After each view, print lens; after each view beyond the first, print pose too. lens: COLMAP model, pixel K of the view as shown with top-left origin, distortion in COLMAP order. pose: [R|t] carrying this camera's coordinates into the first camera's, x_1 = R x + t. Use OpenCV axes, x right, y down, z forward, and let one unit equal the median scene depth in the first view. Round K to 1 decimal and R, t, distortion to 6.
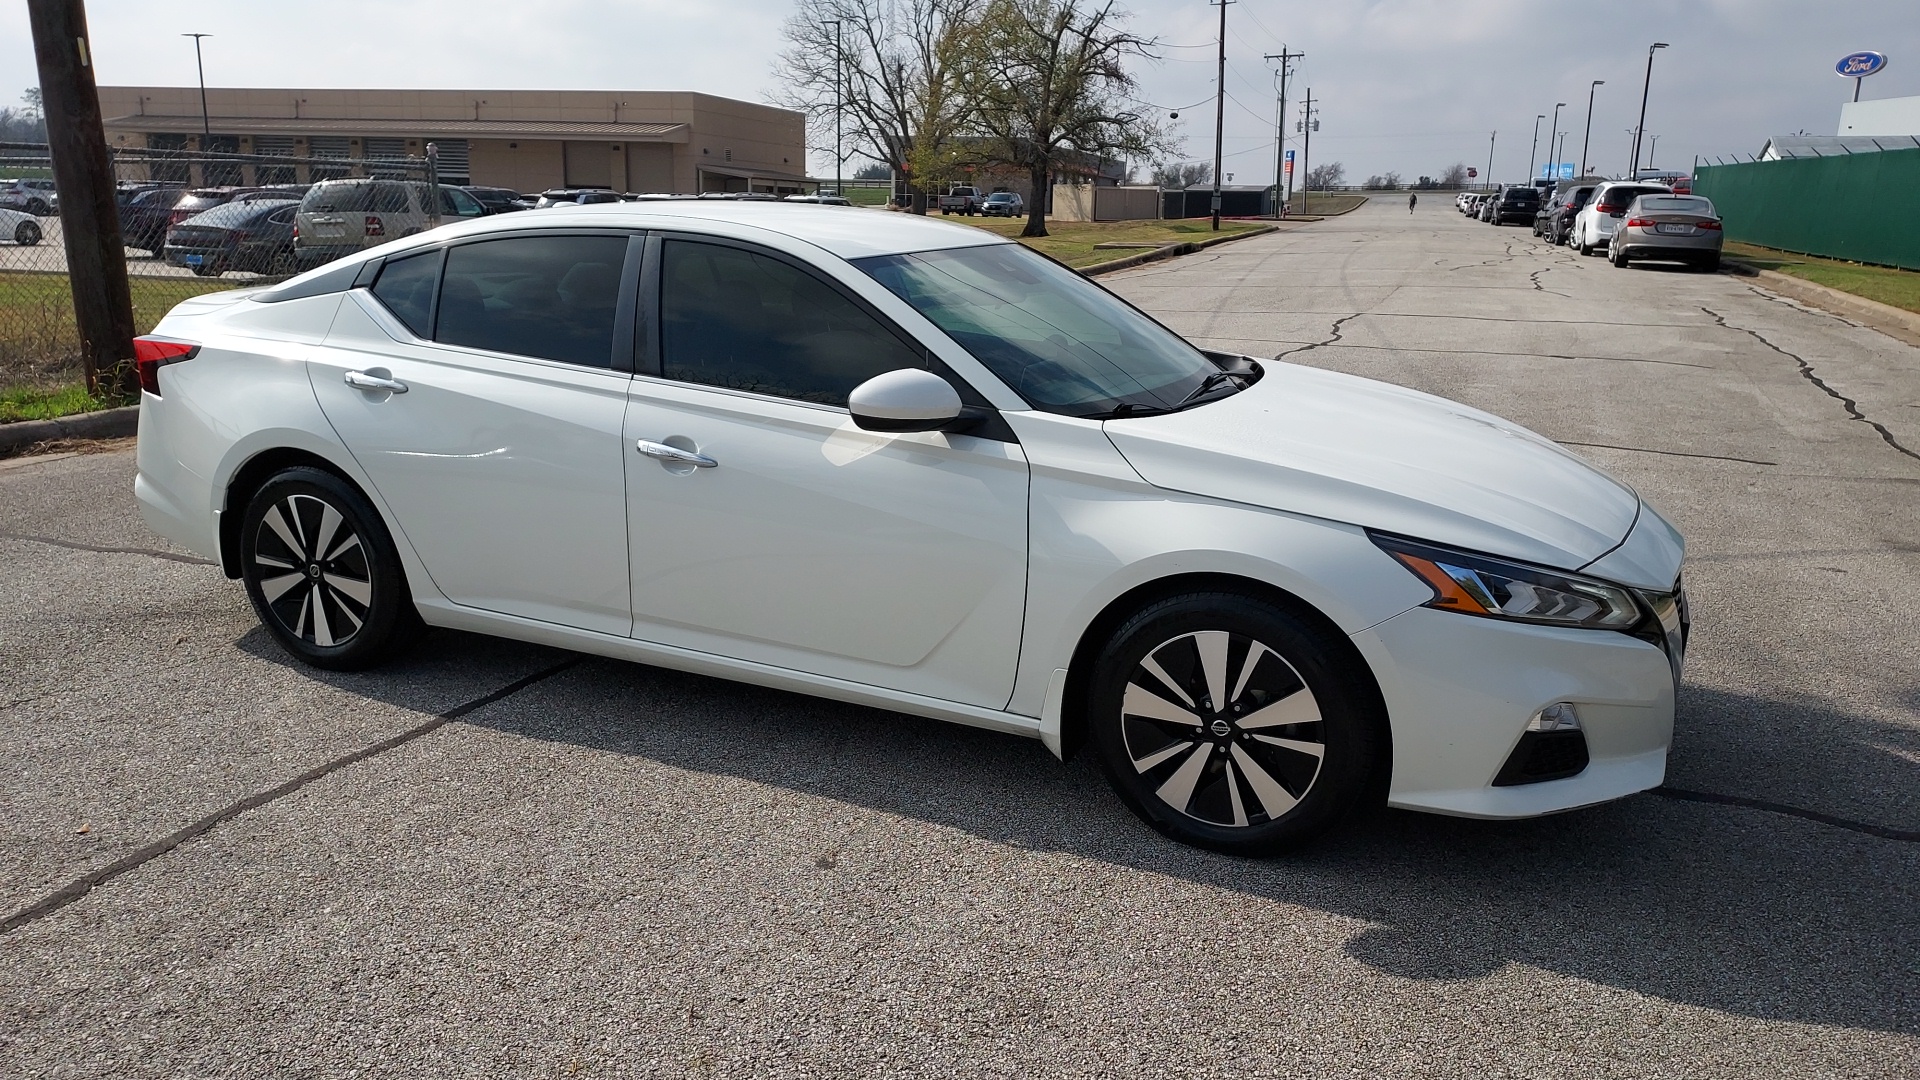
lens RADIAL K [[1381.9, 0, 975.8], [0, 1381.9, 530.7], [0, 0, 1]] dist [0.082960, -0.088238]
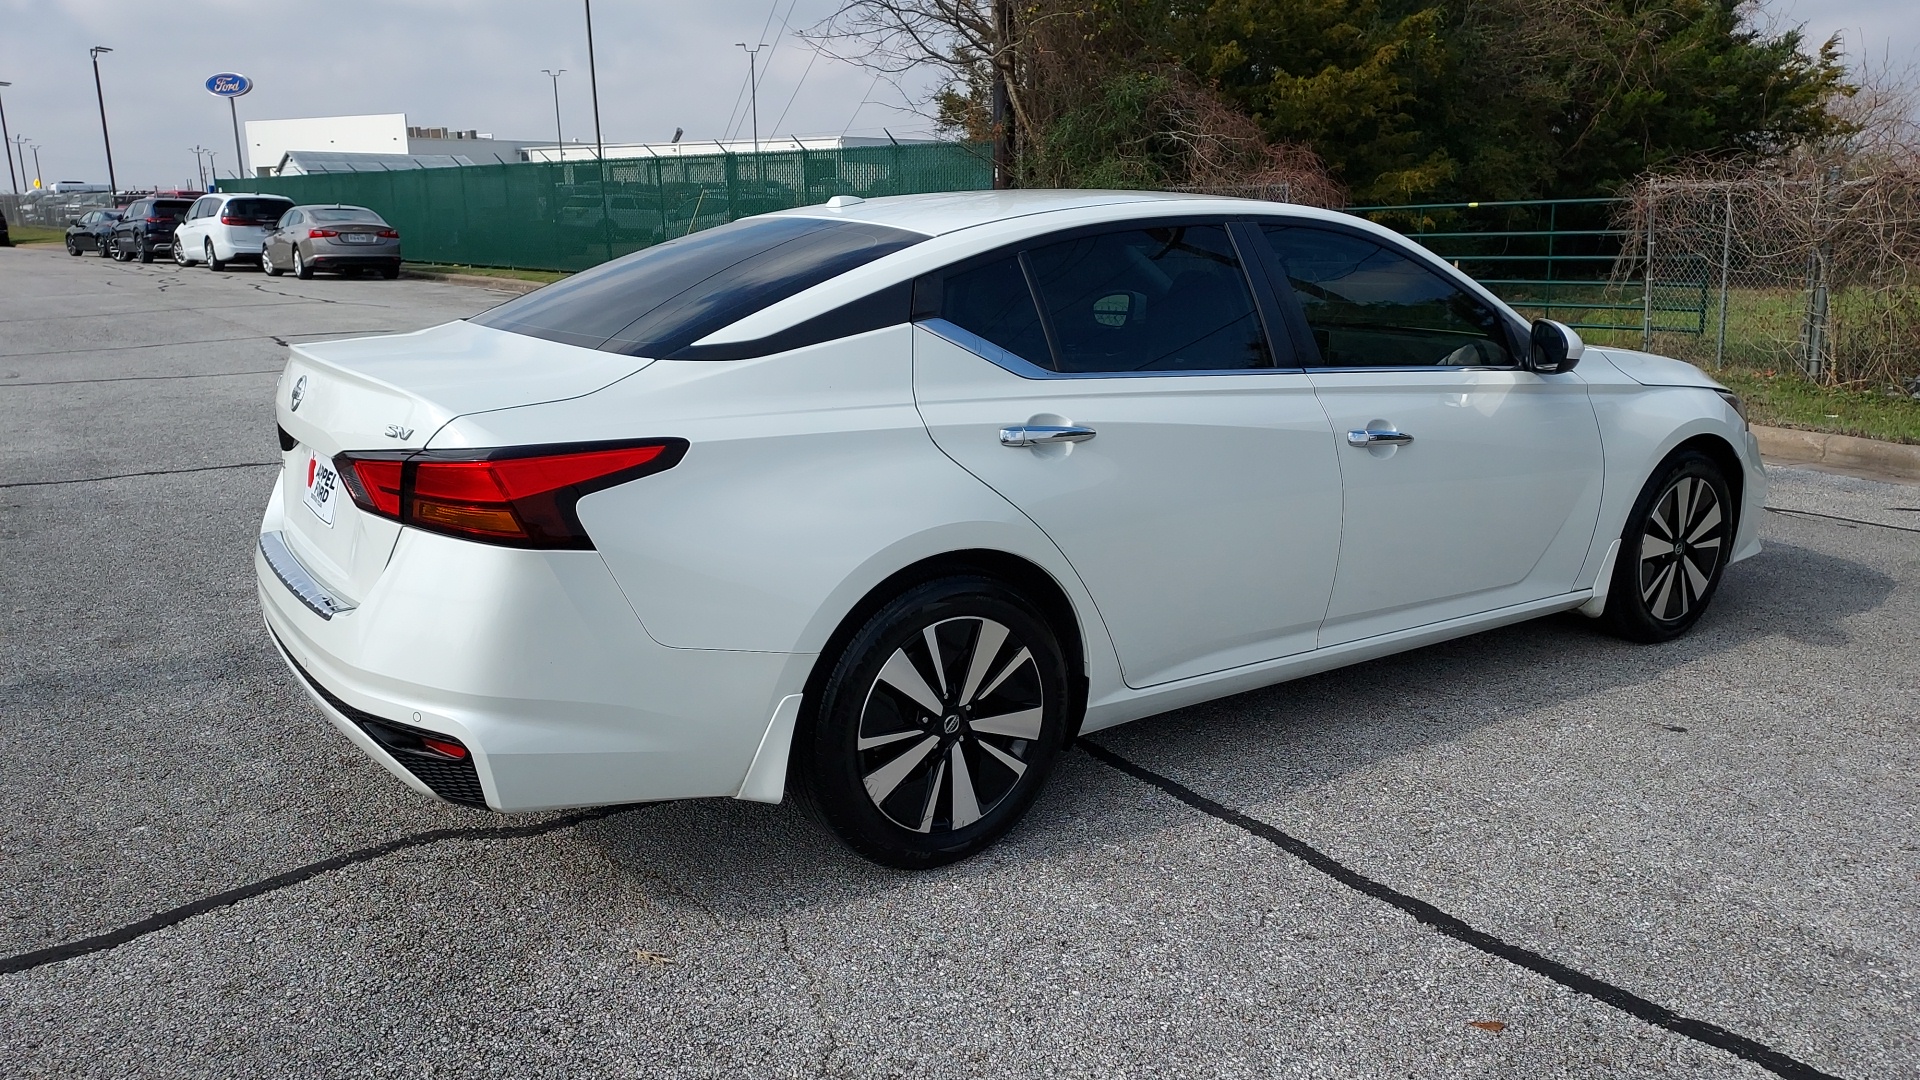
lens RADIAL K [[1381.9, 0, 975.8], [0, 1381.9, 530.7], [0, 0, 1]] dist [0.082960, -0.088238]
pose [[0.517185, -0.208810, 0.830011, -0.204641], [0.217544, 0.970004, 0.108476, -0.027513], [-0.827765, 0.124461, 0.547097, 0.121575]]
